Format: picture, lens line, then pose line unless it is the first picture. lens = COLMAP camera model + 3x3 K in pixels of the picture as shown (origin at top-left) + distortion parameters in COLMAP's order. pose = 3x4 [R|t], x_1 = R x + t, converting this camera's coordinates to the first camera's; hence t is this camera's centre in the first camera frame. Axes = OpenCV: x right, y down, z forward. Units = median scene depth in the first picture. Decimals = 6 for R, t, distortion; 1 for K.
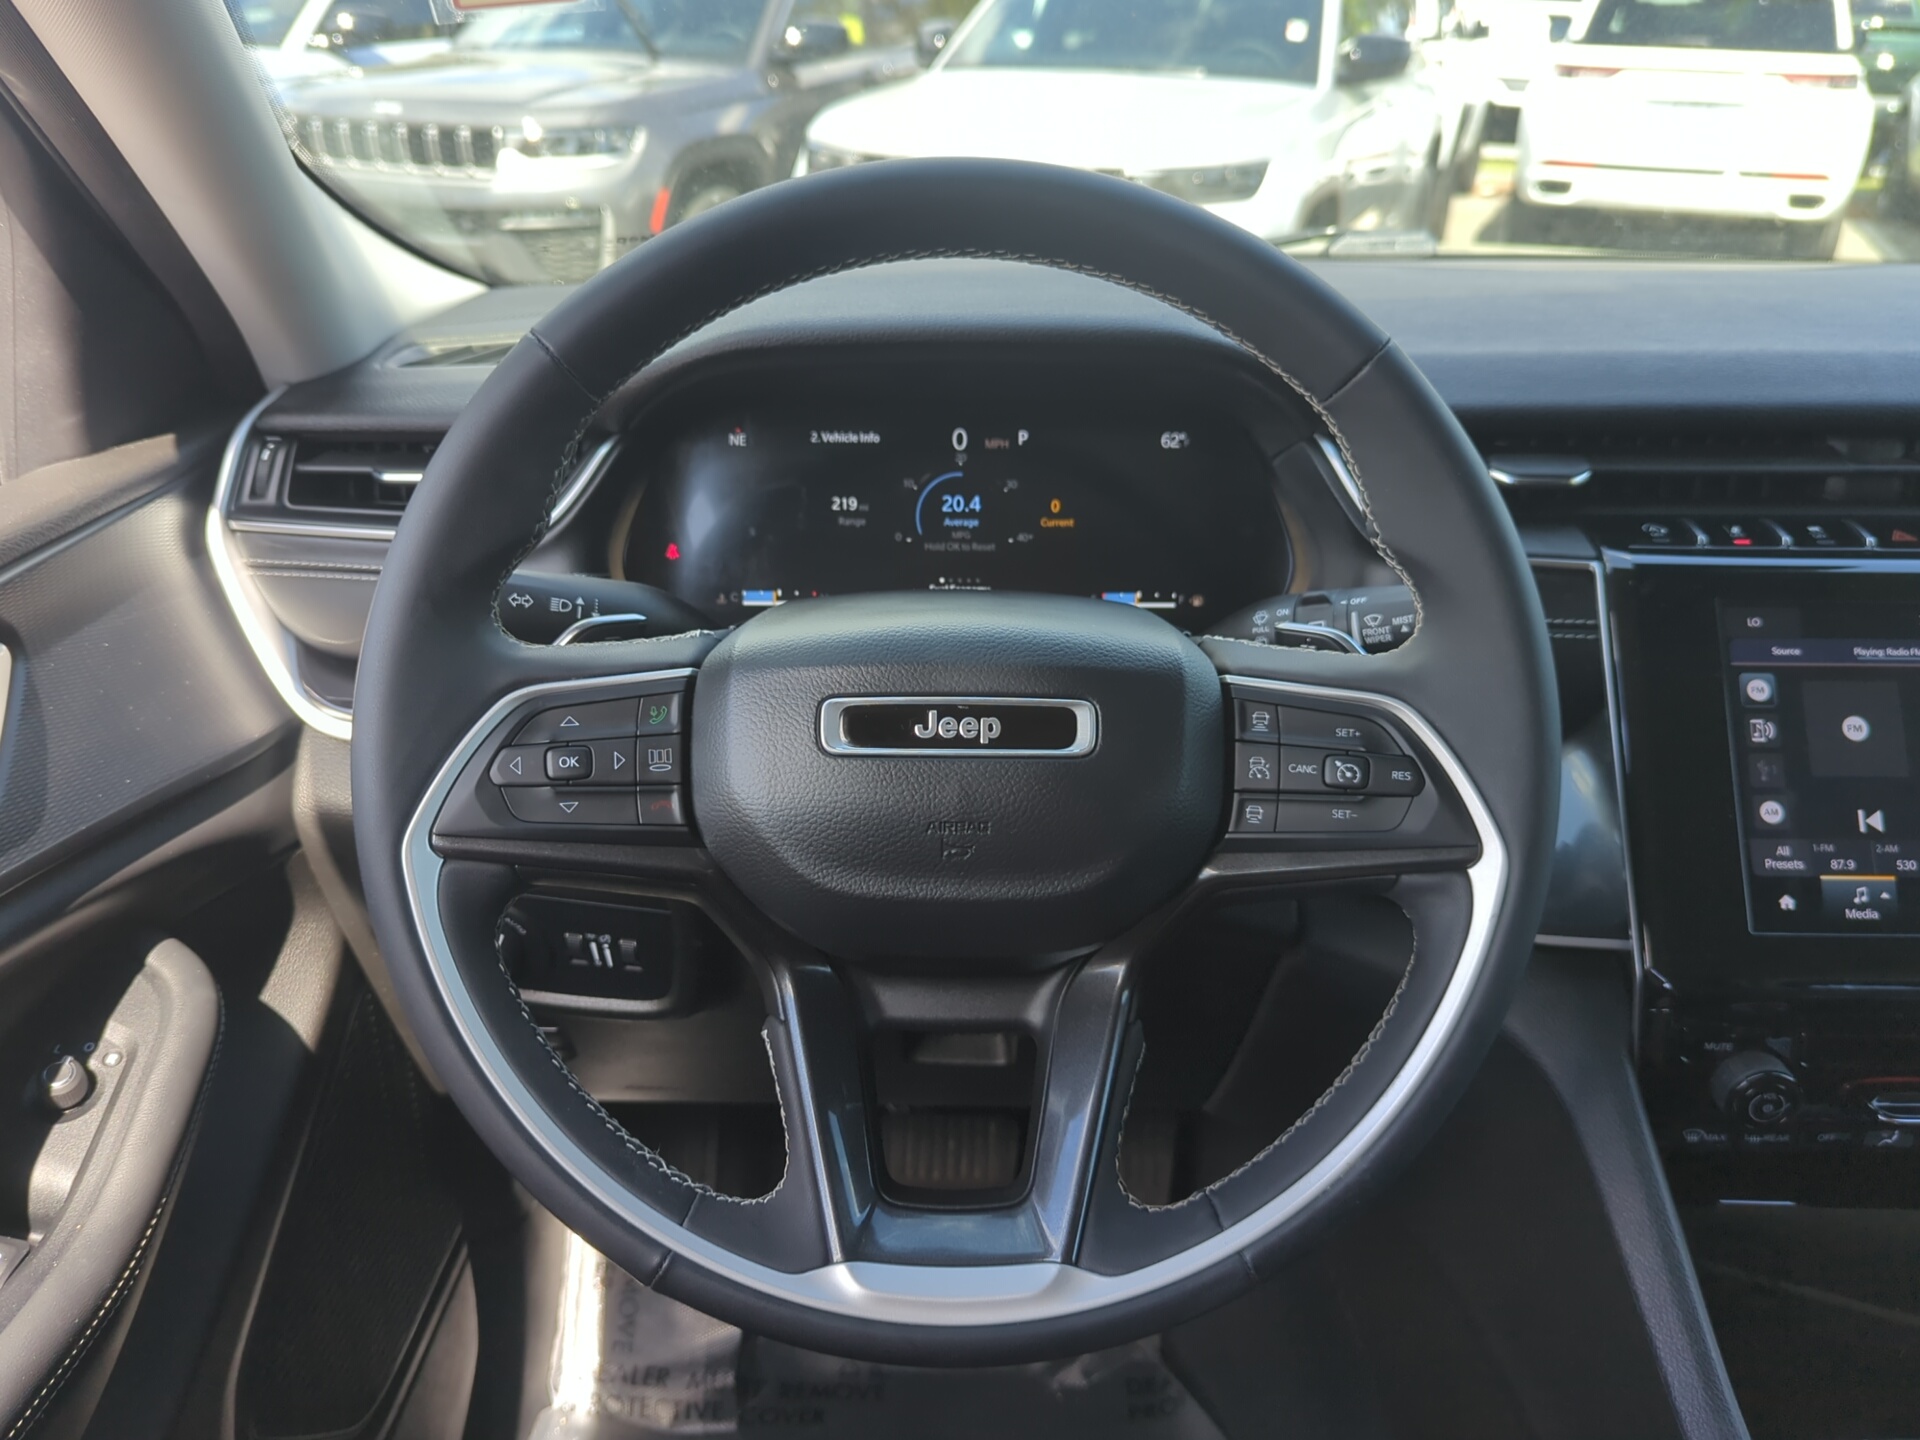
lens RADIAL K [[1554.2, 0, 970.7], [0, 1554.2, 699.6], [0, 0, 1]] dist [0.053267, -0.060735]
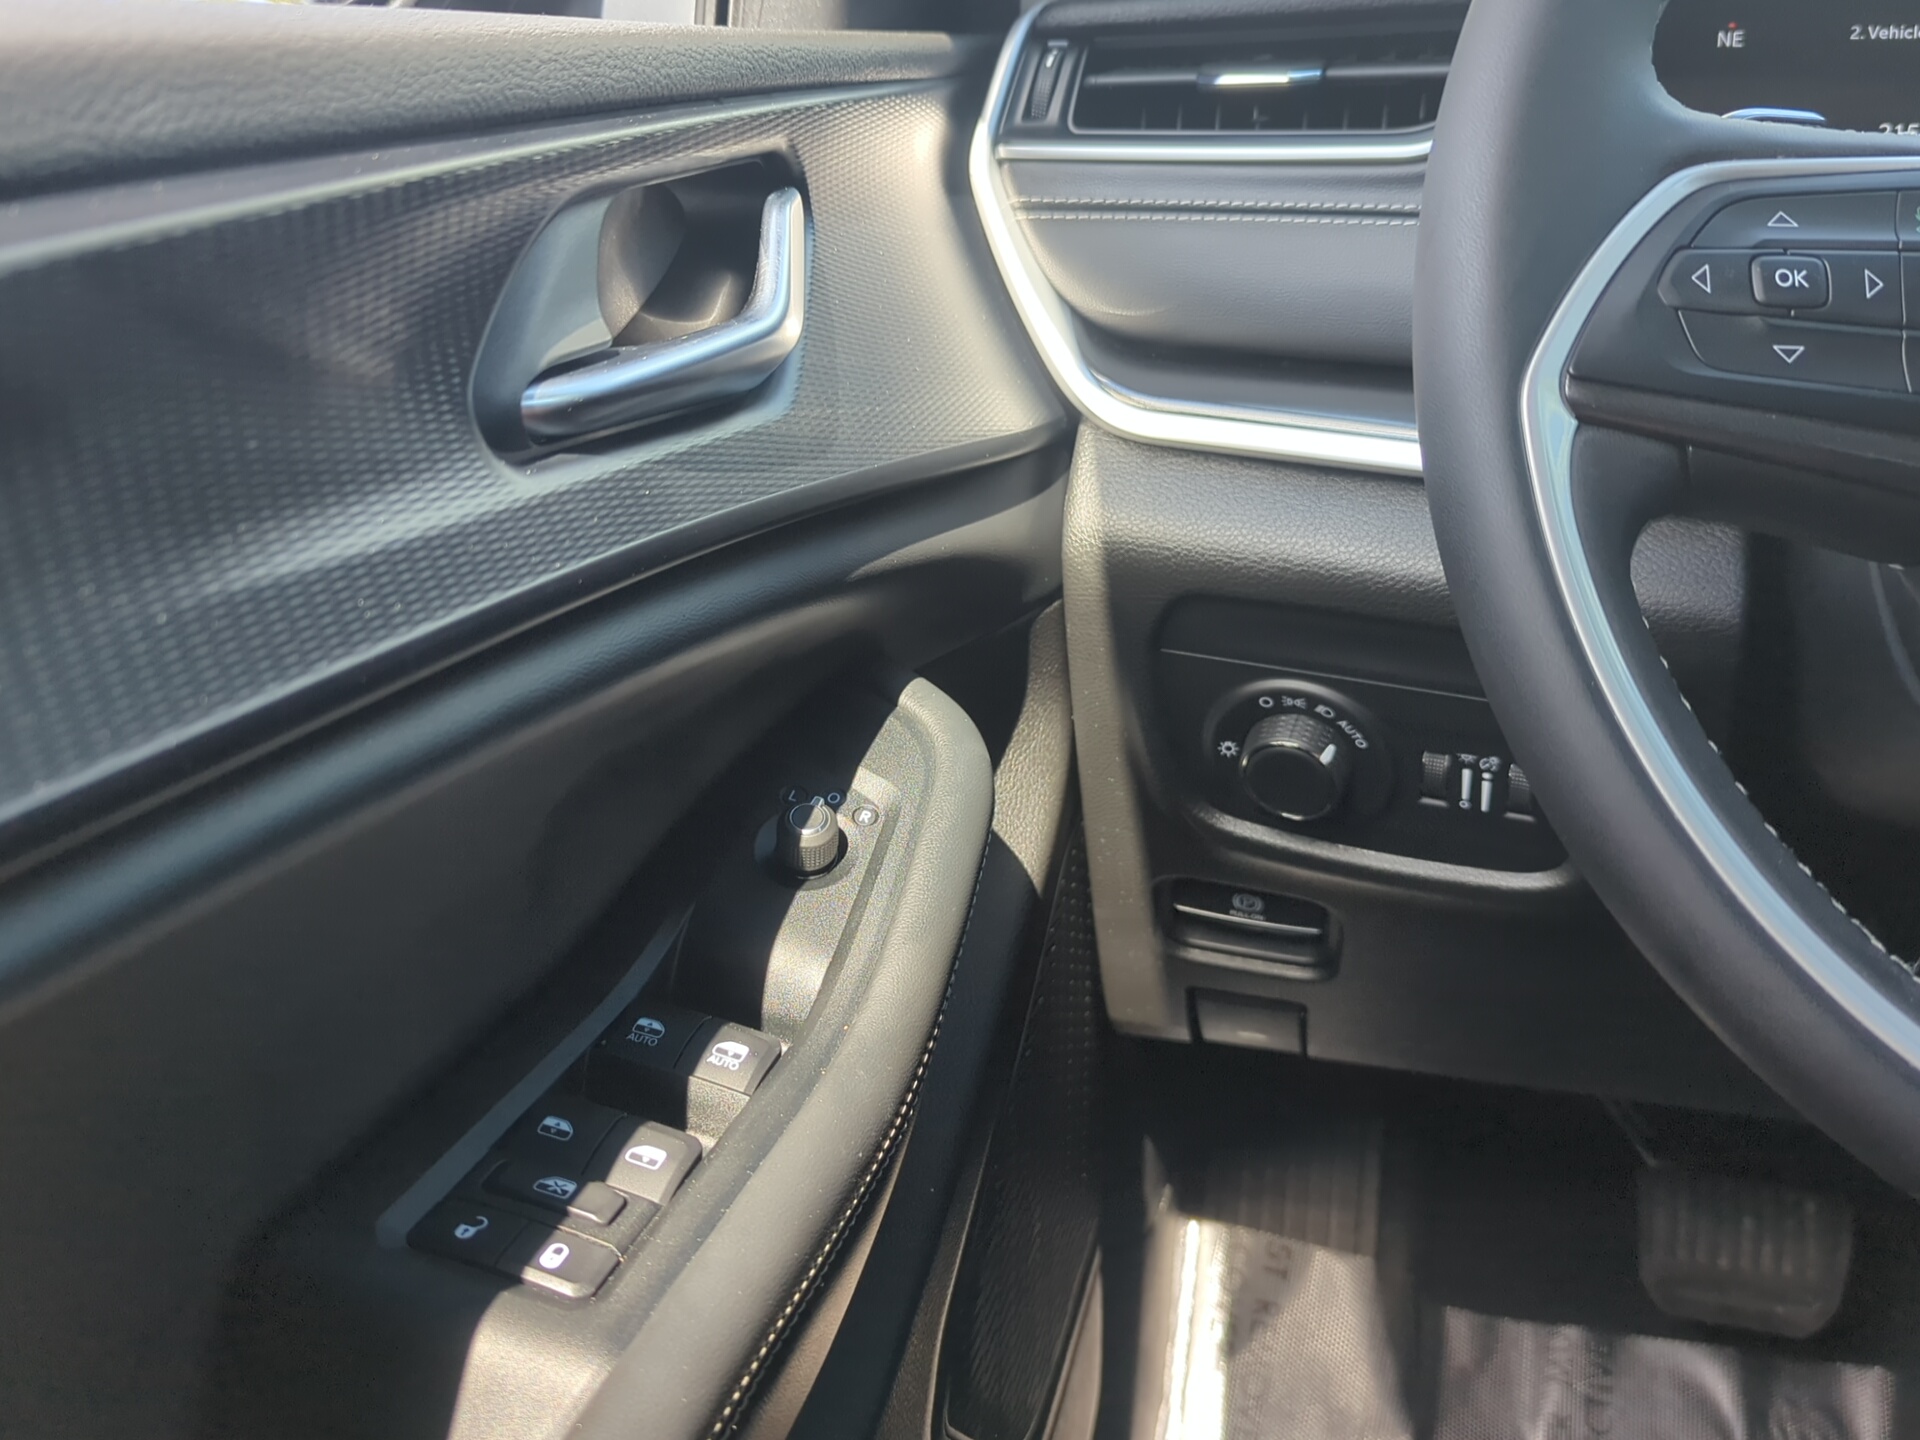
lens RADIAL K [[1801.6, 0, 970.2], [0, 1801.6, 706.5], [0, 0, 1]] dist [0.011582, 0.000000]
pose [[0.969736, 0.069759, -0.233980, -0.278050], [-0.080043, 0.996186, -0.034737, 0.178038], [0.230664, 0.052415, 0.971621, 0.204339]]
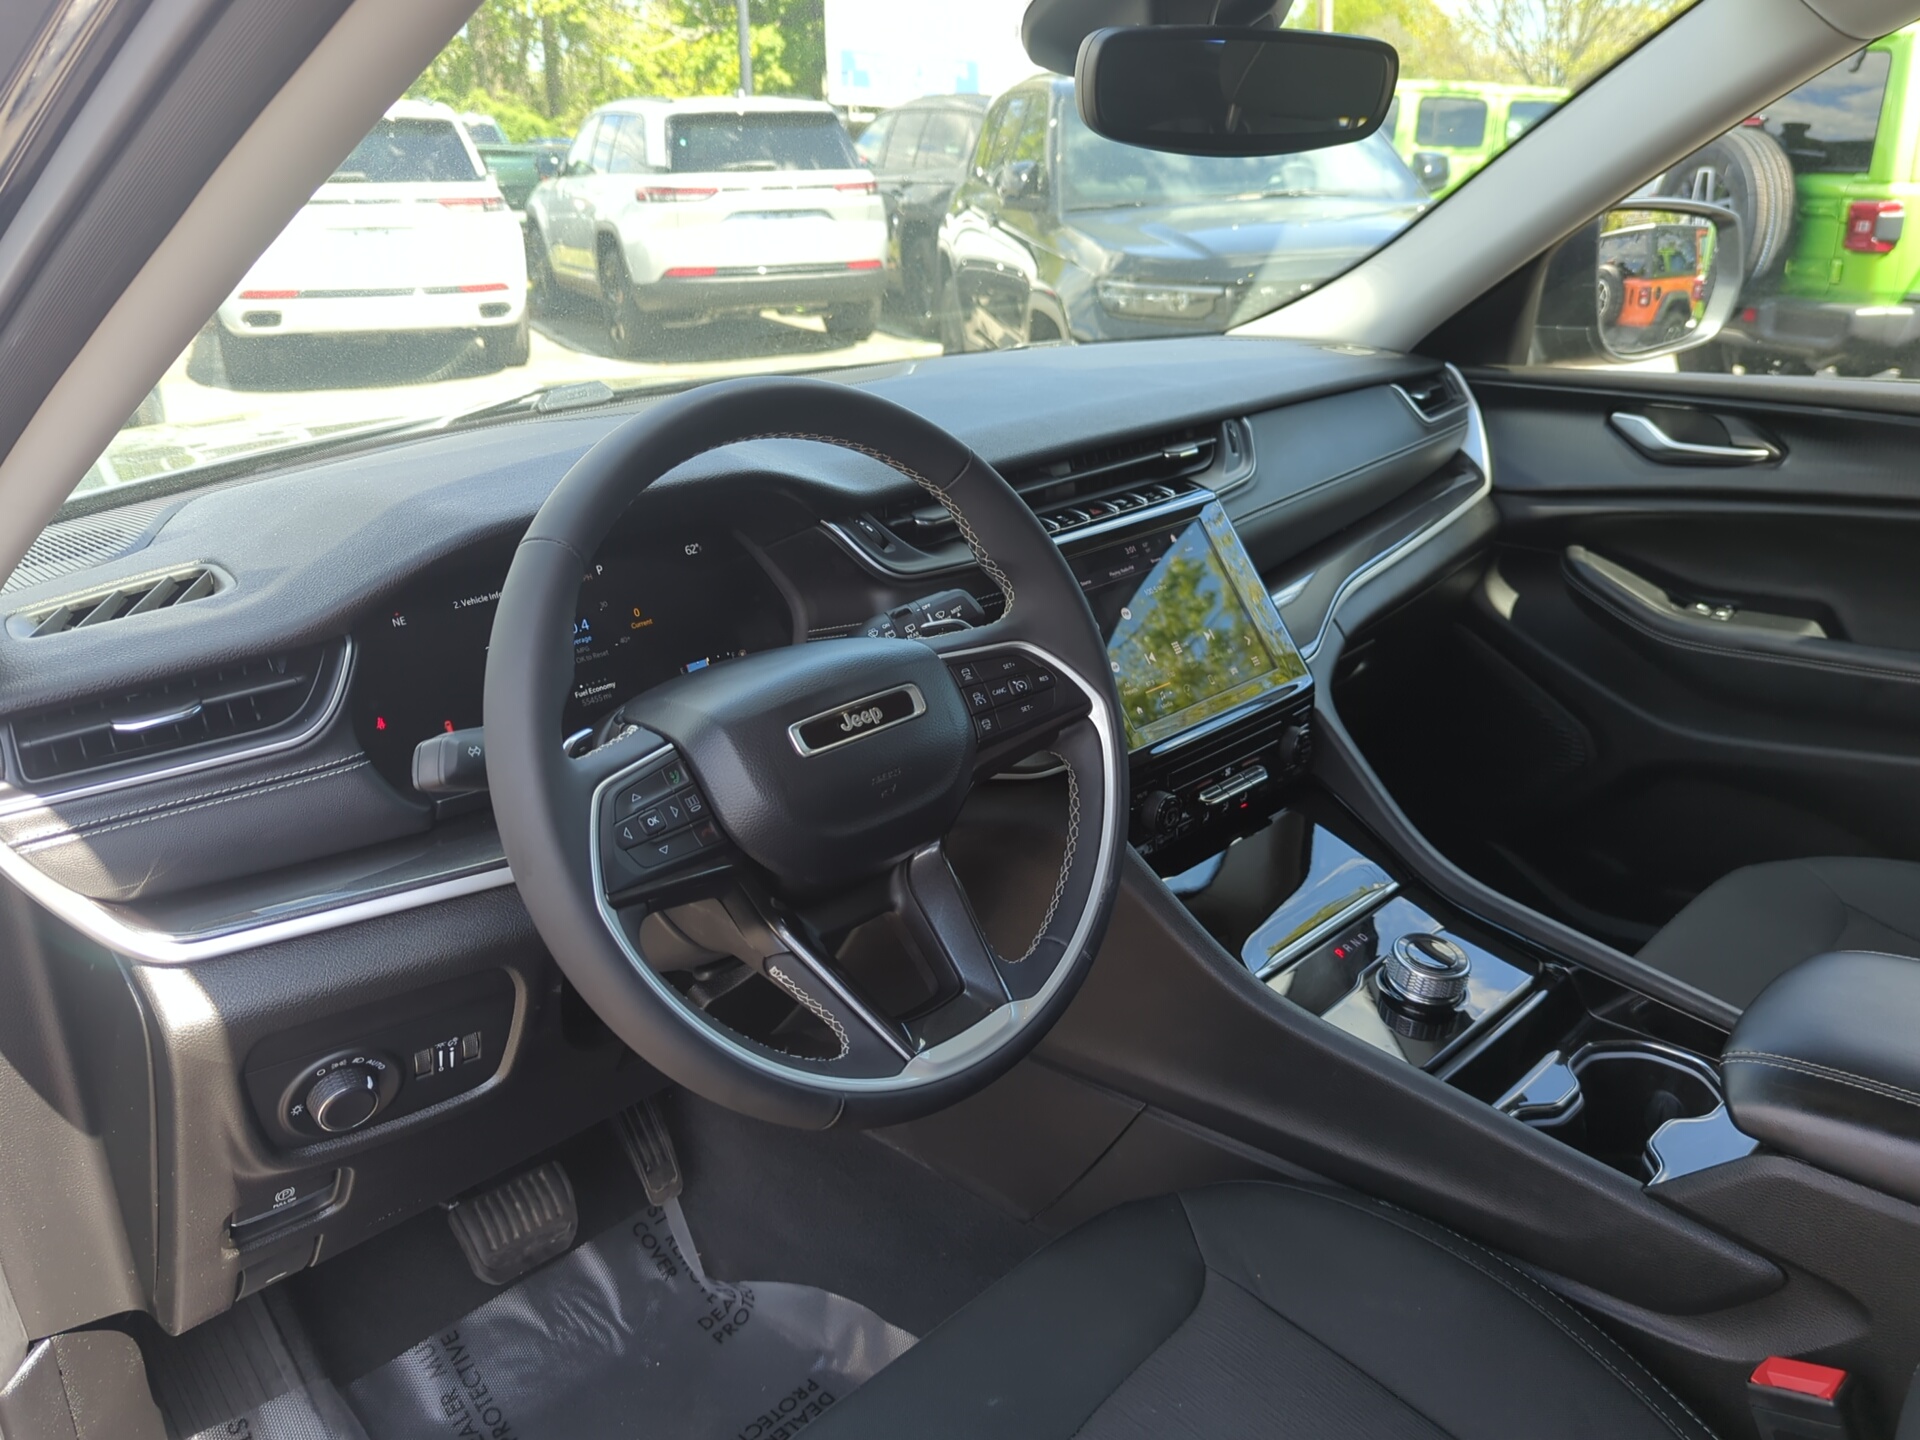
lens RADIAL K [[1554.2, 0, 945.5], [0, 1554.2, 700.5], [0, 0, 1]] dist [0.053267, -0.060735]
pose [[0.706446, -0.268759, 0.654754, -0.702899], [0.313466, 0.948228, 0.051008, -0.038794], [-0.634565, 0.169209, 0.754119, -0.193246]]
